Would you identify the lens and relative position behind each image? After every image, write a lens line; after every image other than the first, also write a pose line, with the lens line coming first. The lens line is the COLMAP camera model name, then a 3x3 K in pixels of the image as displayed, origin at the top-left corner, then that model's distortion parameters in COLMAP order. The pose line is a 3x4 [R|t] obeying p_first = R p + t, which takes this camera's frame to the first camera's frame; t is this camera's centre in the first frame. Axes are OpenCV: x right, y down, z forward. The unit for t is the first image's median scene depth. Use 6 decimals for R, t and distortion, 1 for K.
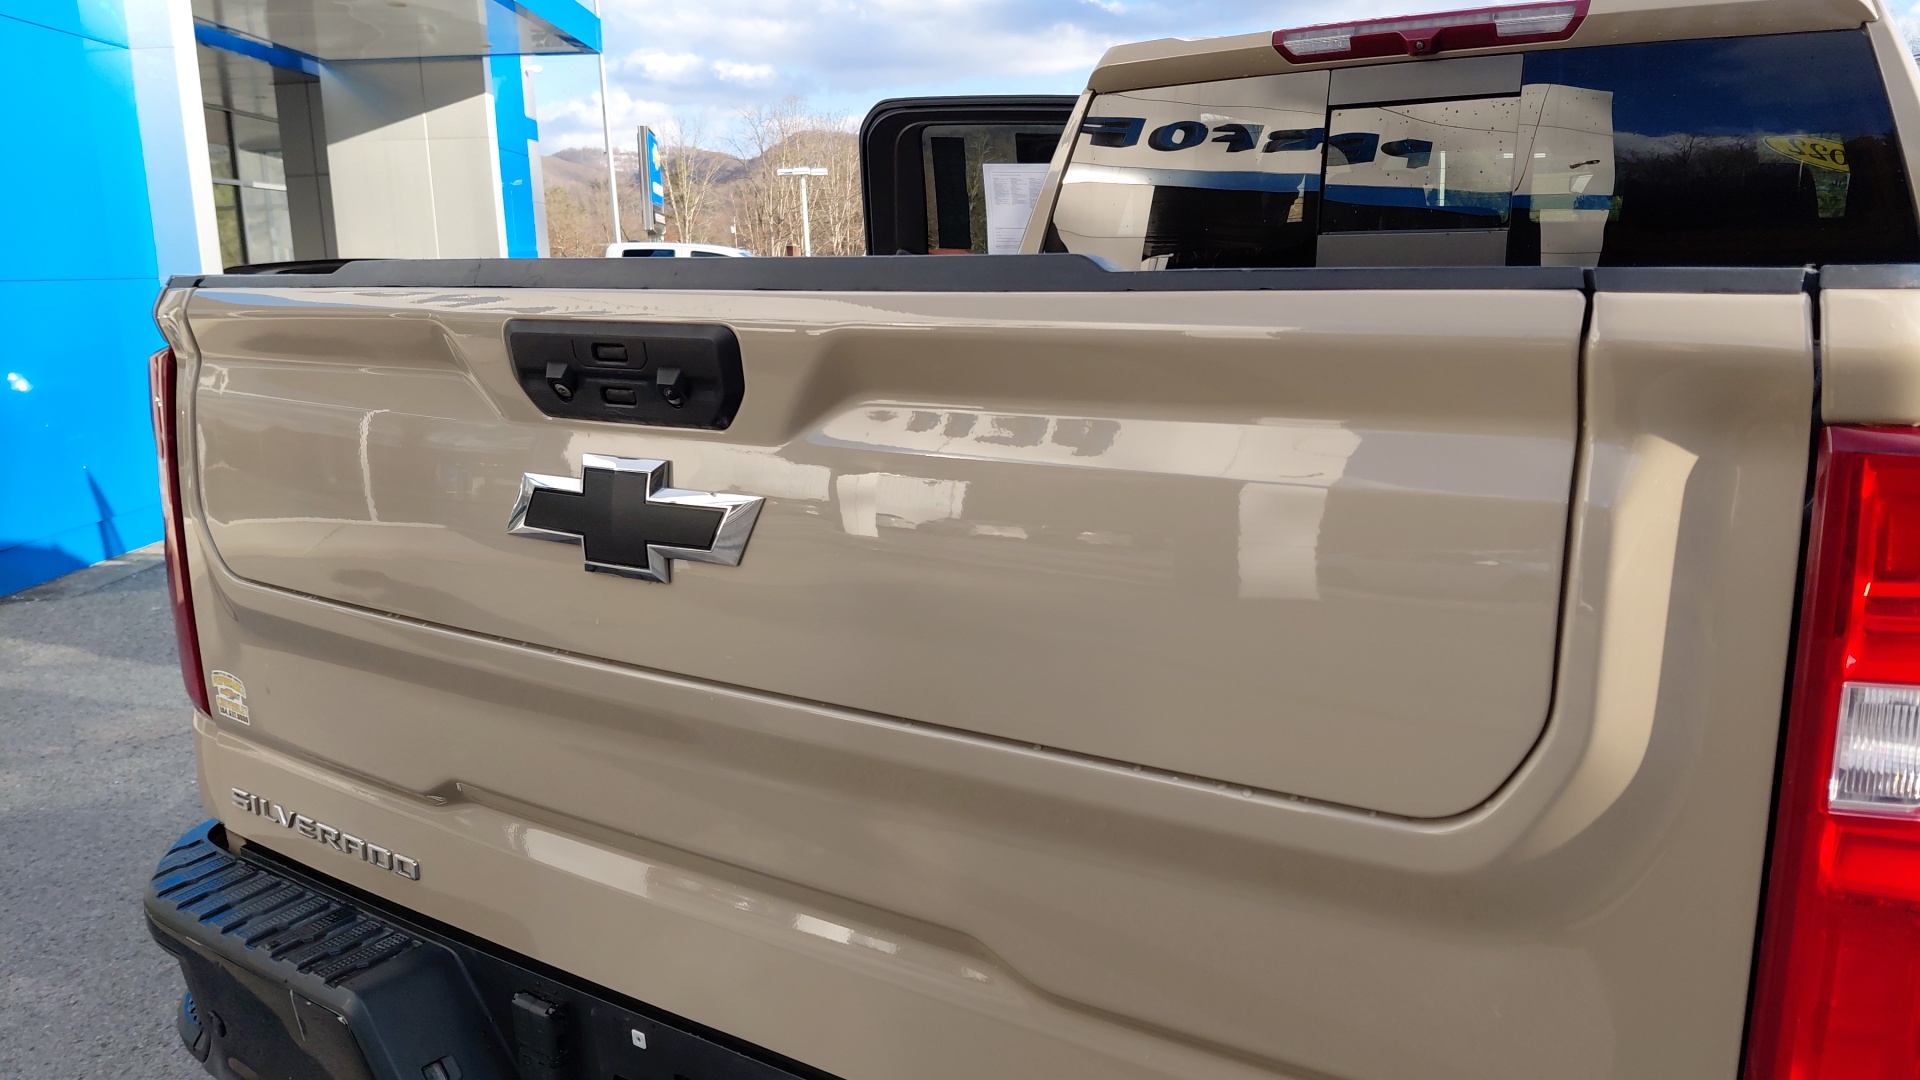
lens RADIAL K [[1475.6, 0, 928.4], [0, 1475.6, 538.7], [0, 0, 1]] dist [-0.020141, -0.003730]
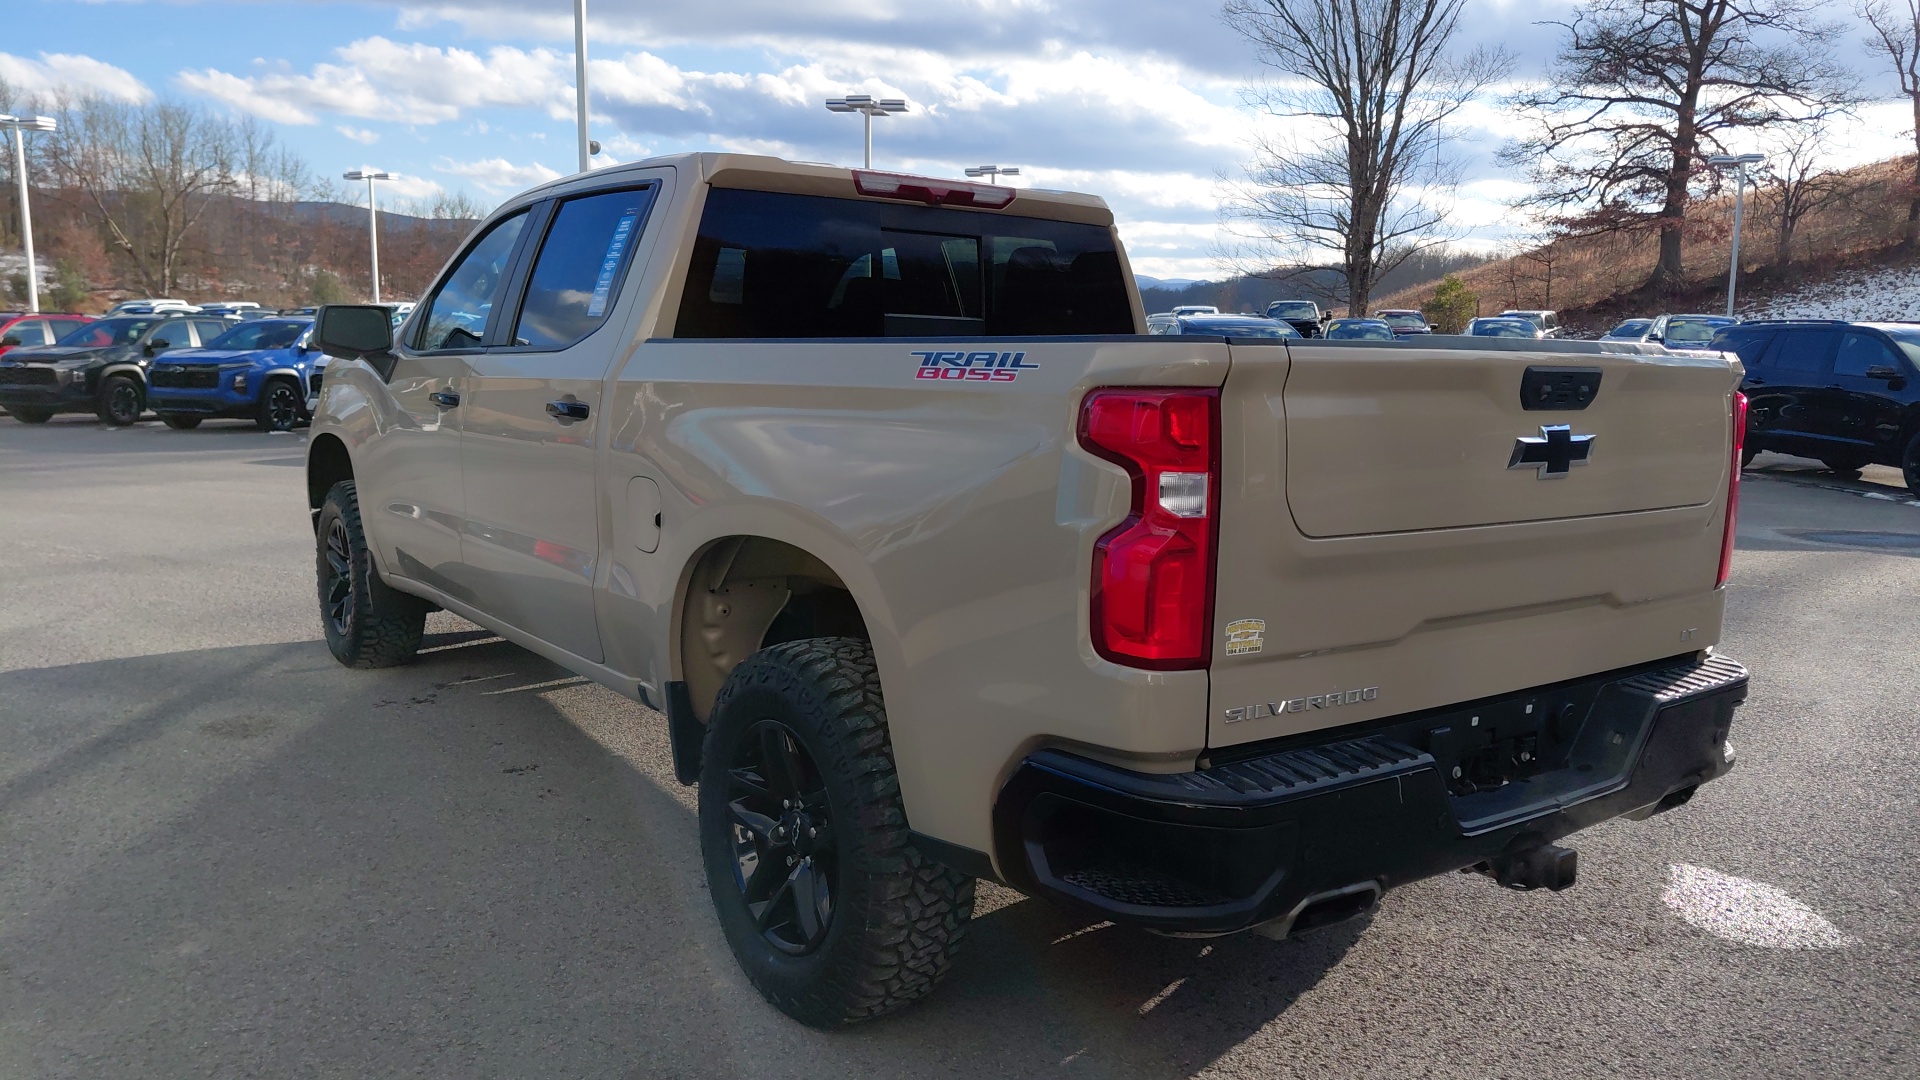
lens RADIAL K [[1475.6, 0, 928.4], [0, 1475.6, 538.7], [0, 0, 1]] dist [-0.020141, -0.003730]
pose [[0.269998, -0.108817, 0.956692, -1.313233], [0.138032, 0.987705, 0.073389, -0.089665], [-0.952916, 0.112239, 0.281699, 0.620095]]
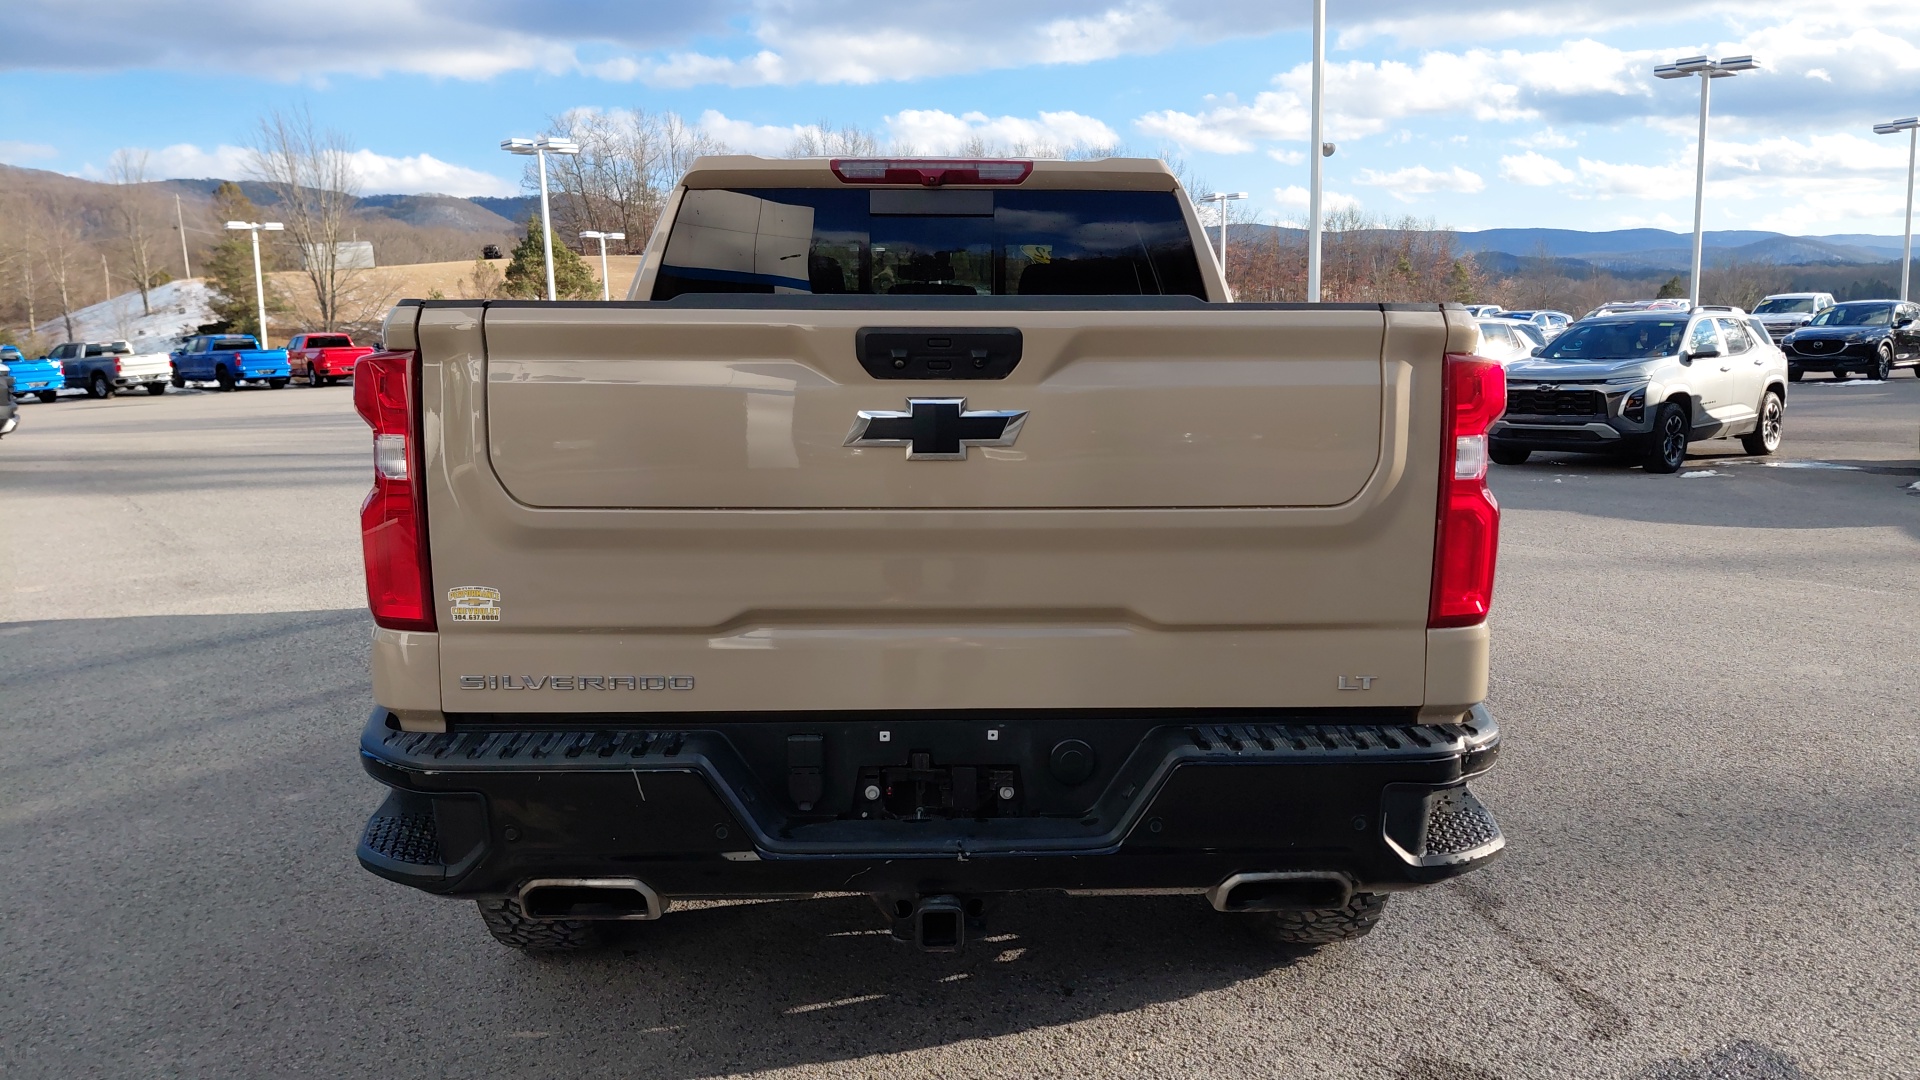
lens RADIAL K [[1453.2, 0, 971.6], [0, 1453.2, 541.1], [0, 0, 1]] dist [-0.001182, -0.013577]
pose [[0.783644, -0.076294, 0.616507, -0.663621], [0.102442, 0.994714, -0.007117, 0.074353], [-0.612705, 0.068733, 0.787317, -0.254049]]
